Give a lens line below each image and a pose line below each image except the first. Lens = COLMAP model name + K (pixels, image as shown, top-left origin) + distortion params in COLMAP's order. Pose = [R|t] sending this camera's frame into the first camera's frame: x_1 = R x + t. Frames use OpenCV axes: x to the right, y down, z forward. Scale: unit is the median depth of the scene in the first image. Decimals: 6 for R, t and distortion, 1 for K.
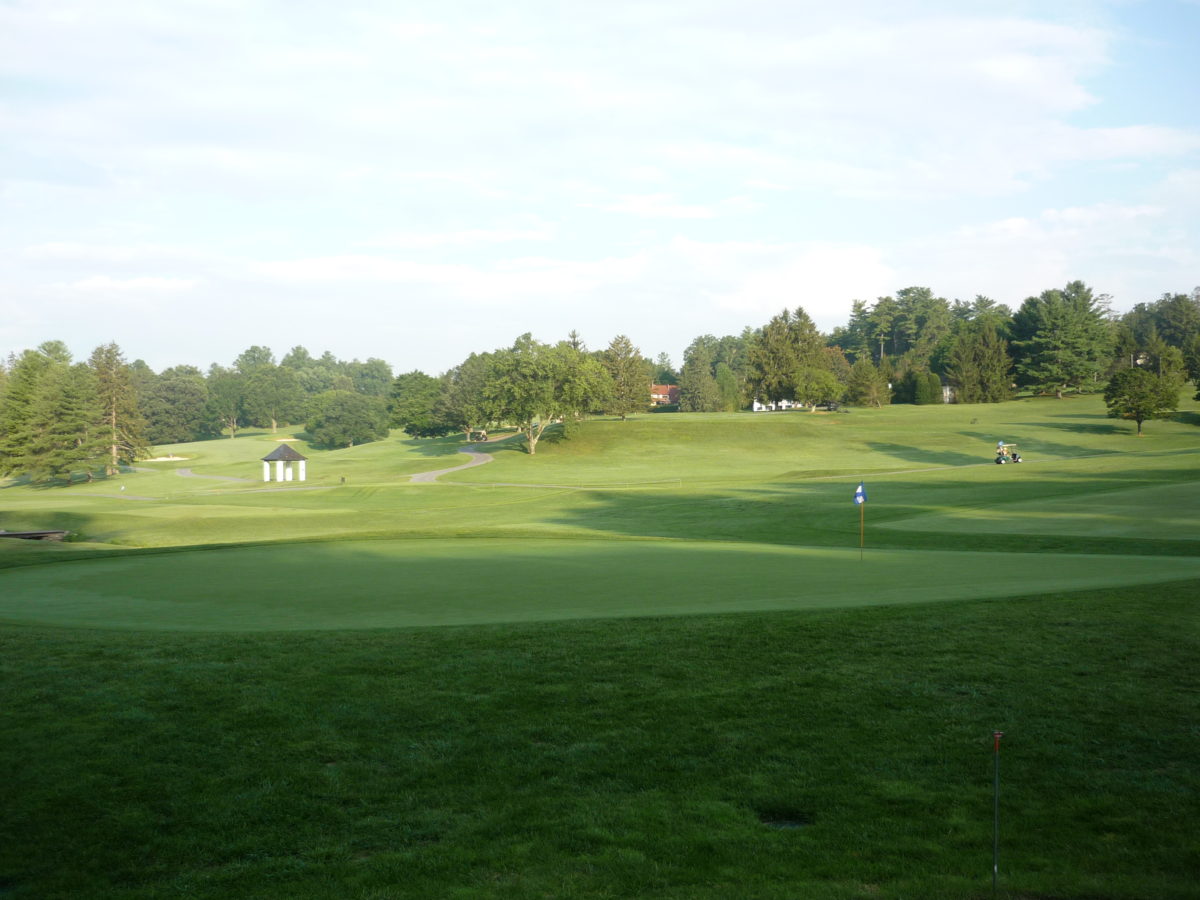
lens RADIAL K [[1196.8, 0, 600.2], [0, 1196.8, 452.9], [0, 0, 1]] dist [-0.049091, 0.000000]
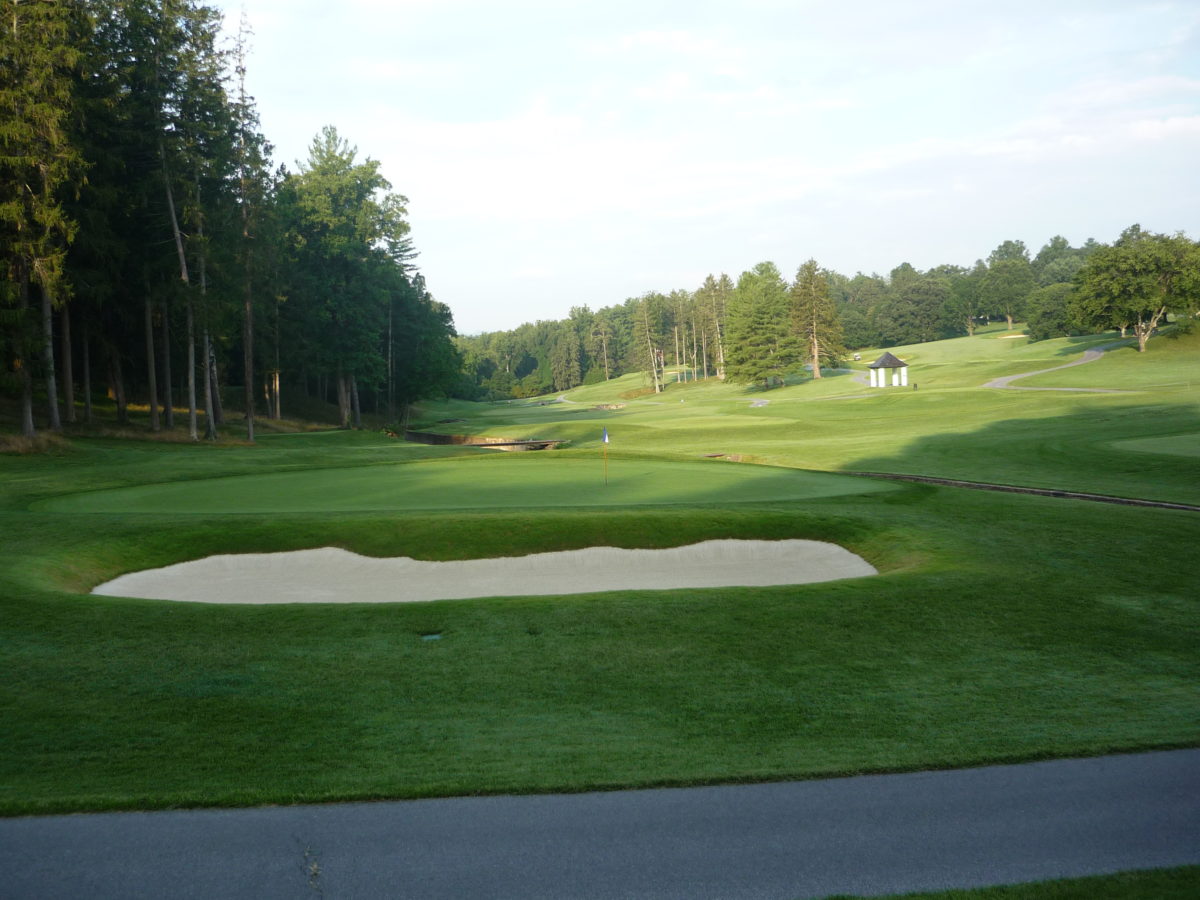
lens RADIAL K [[1196.8, 0, 601.4], [0, 1196.8, 448.2], [0, 0, 1]] dist [-0.049091, 0.000000]
pose [[0.784557, 0.011089, -0.619957, 0.127471], [0.042973, 0.996464, 0.072205, -0.006184], [0.618565, -0.083290, 0.781306, -0.006972]]
